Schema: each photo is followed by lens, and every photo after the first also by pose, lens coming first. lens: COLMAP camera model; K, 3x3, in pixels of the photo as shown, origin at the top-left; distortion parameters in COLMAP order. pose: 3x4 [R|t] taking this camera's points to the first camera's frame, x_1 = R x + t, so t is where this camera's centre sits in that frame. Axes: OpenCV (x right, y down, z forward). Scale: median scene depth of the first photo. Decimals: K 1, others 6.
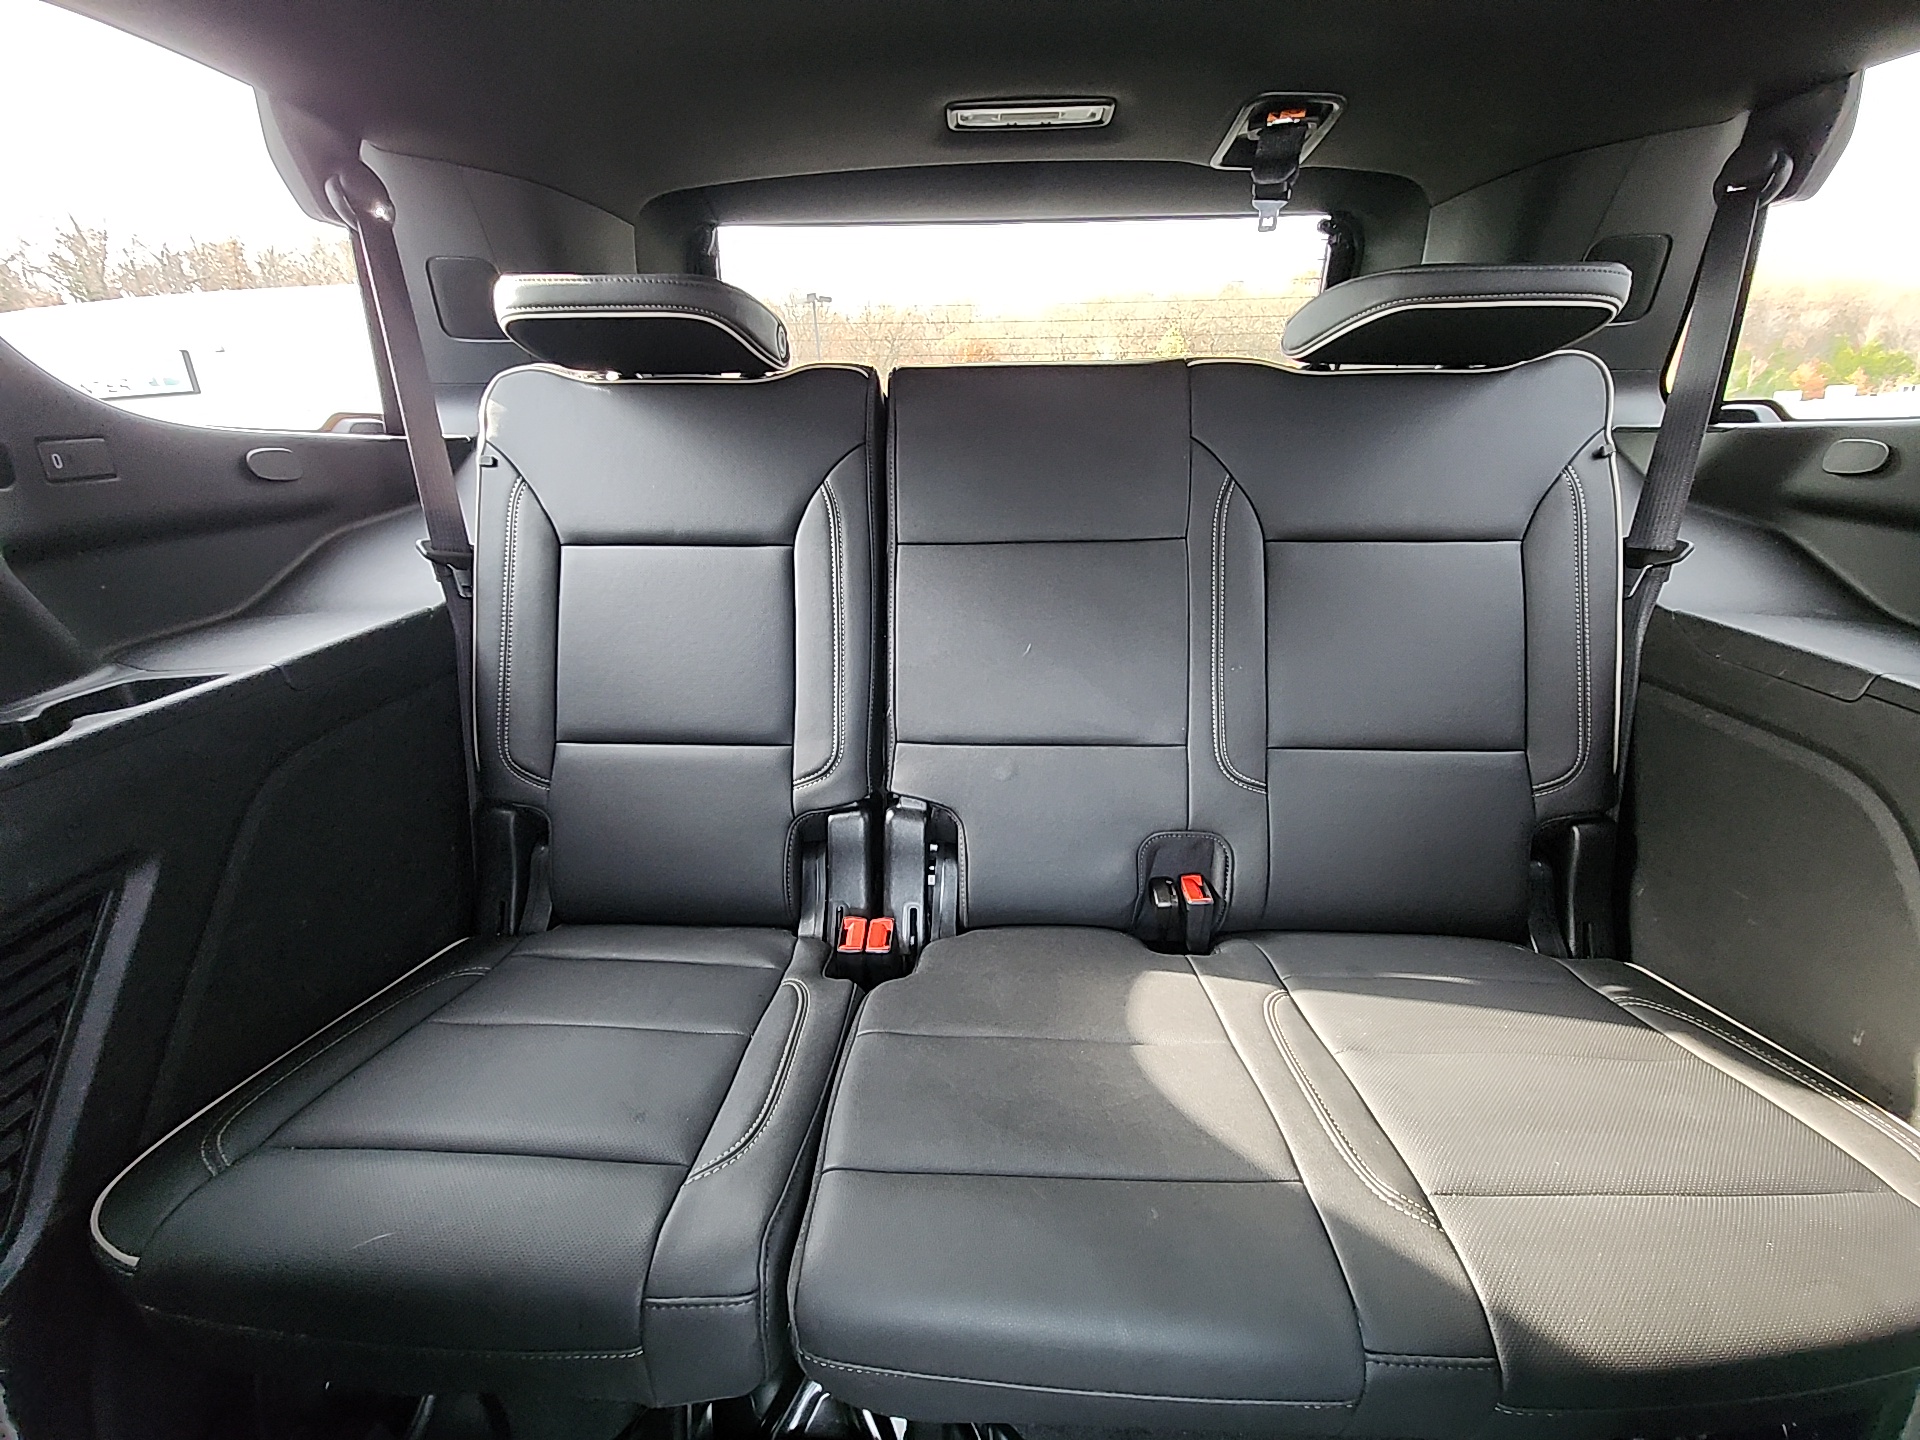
lens RADIAL K [[773.5, 0, 949.4], [0, 773.5, 716.8], [0, 0, 1]] dist [0.001740, -0.000808]
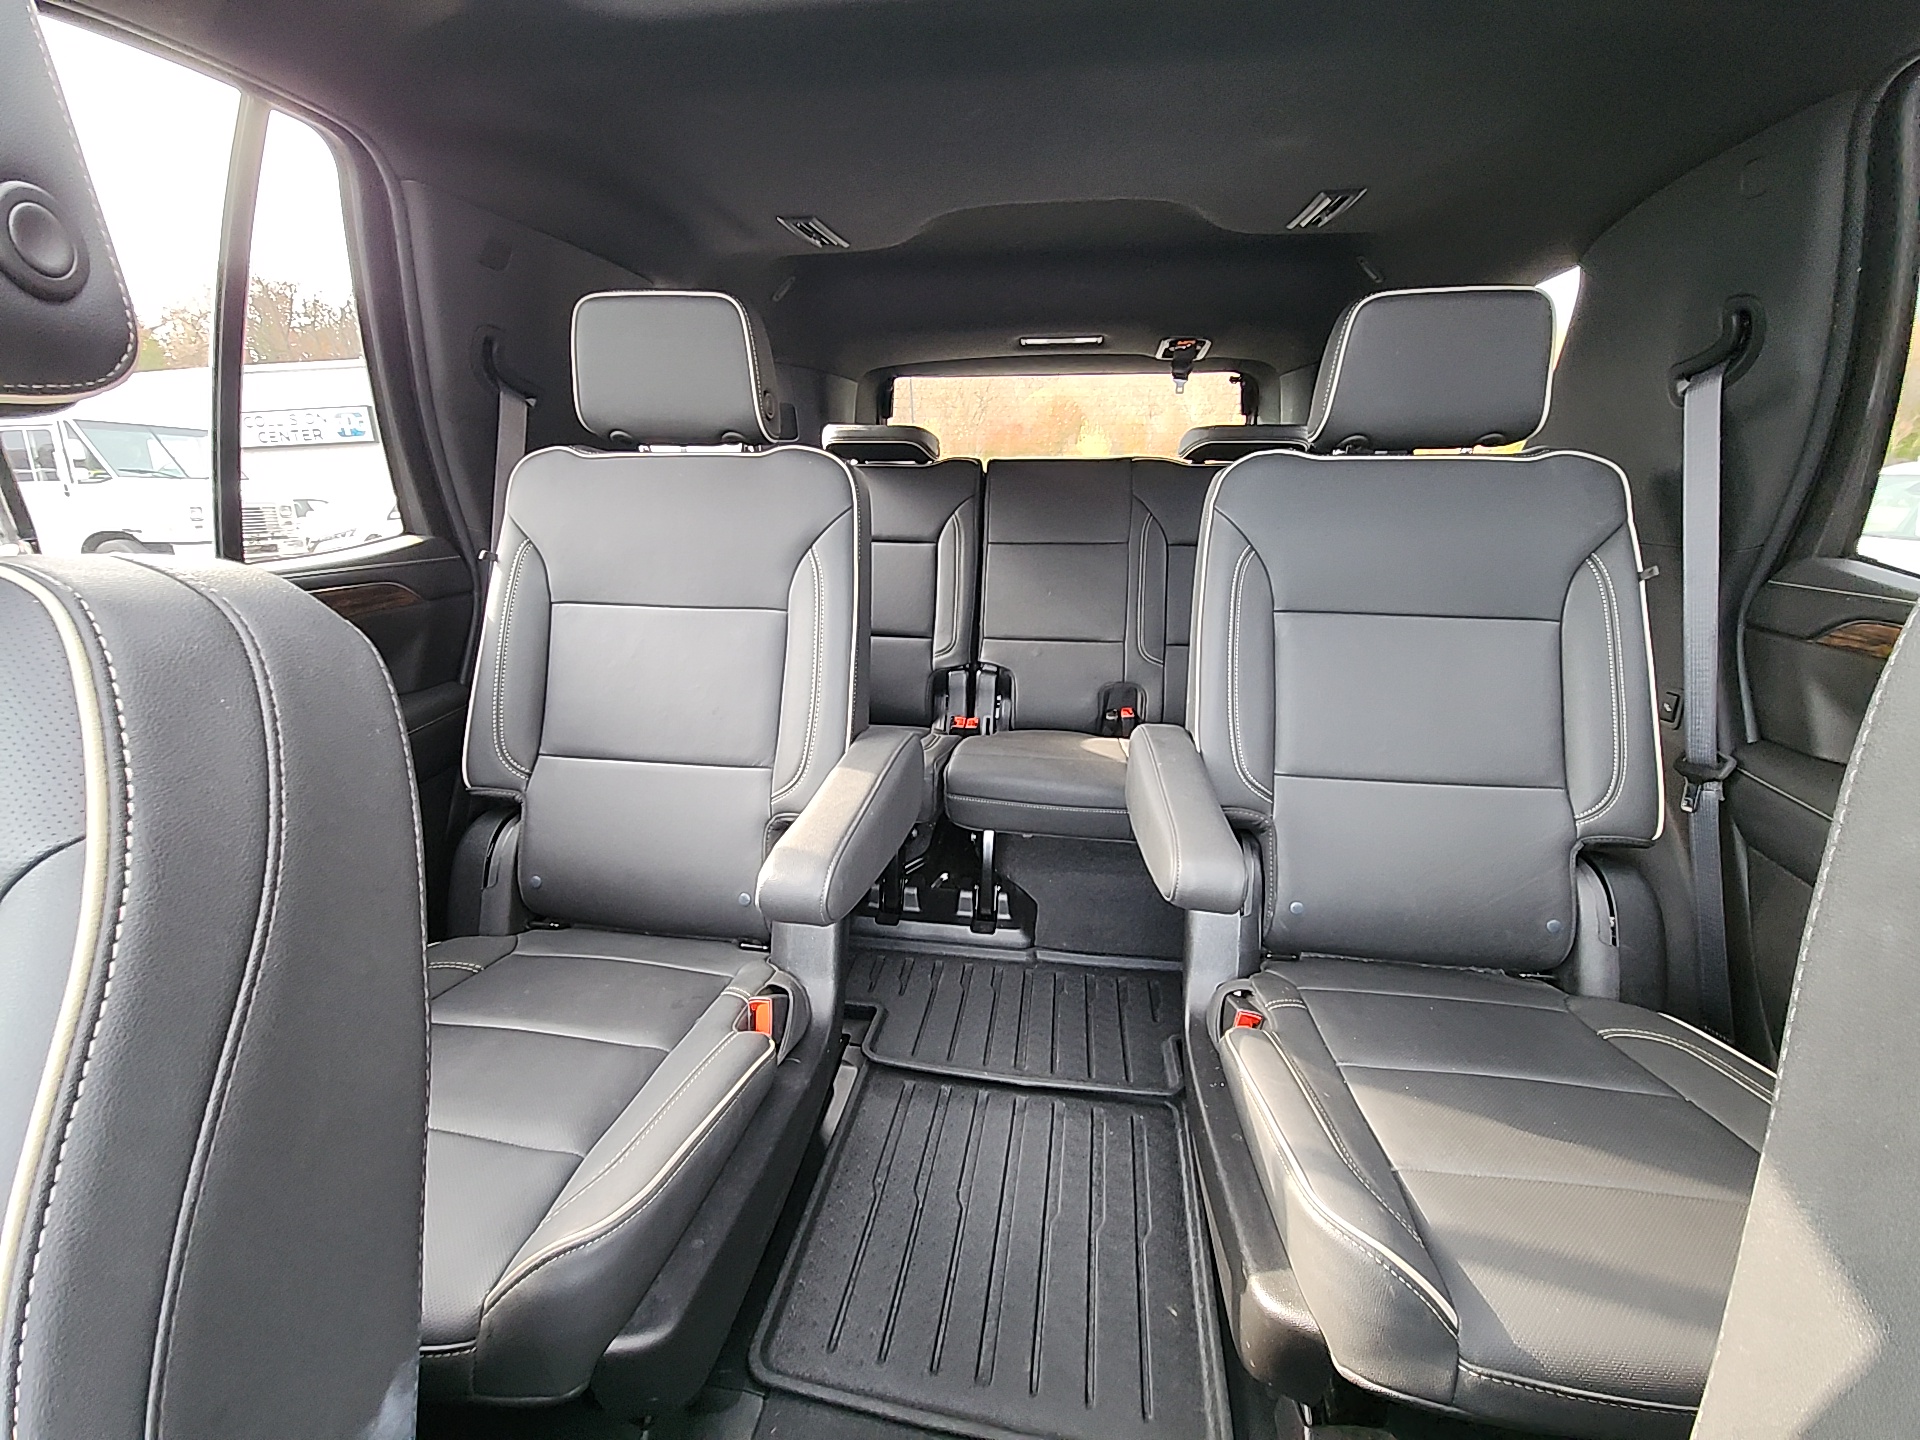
lens RADIAL K [[773.5, 0, 949.4], [0, 773.5, 716.8], [0, 0, 1]] dist [0.001740, -0.000808]
pose [[0.994625, 0.040660, -0.095221, 0.046003], [-0.046132, 0.997365, -0.055982, 0.360252], [0.092694, 0.060074, 0.993881, -1.038630]]
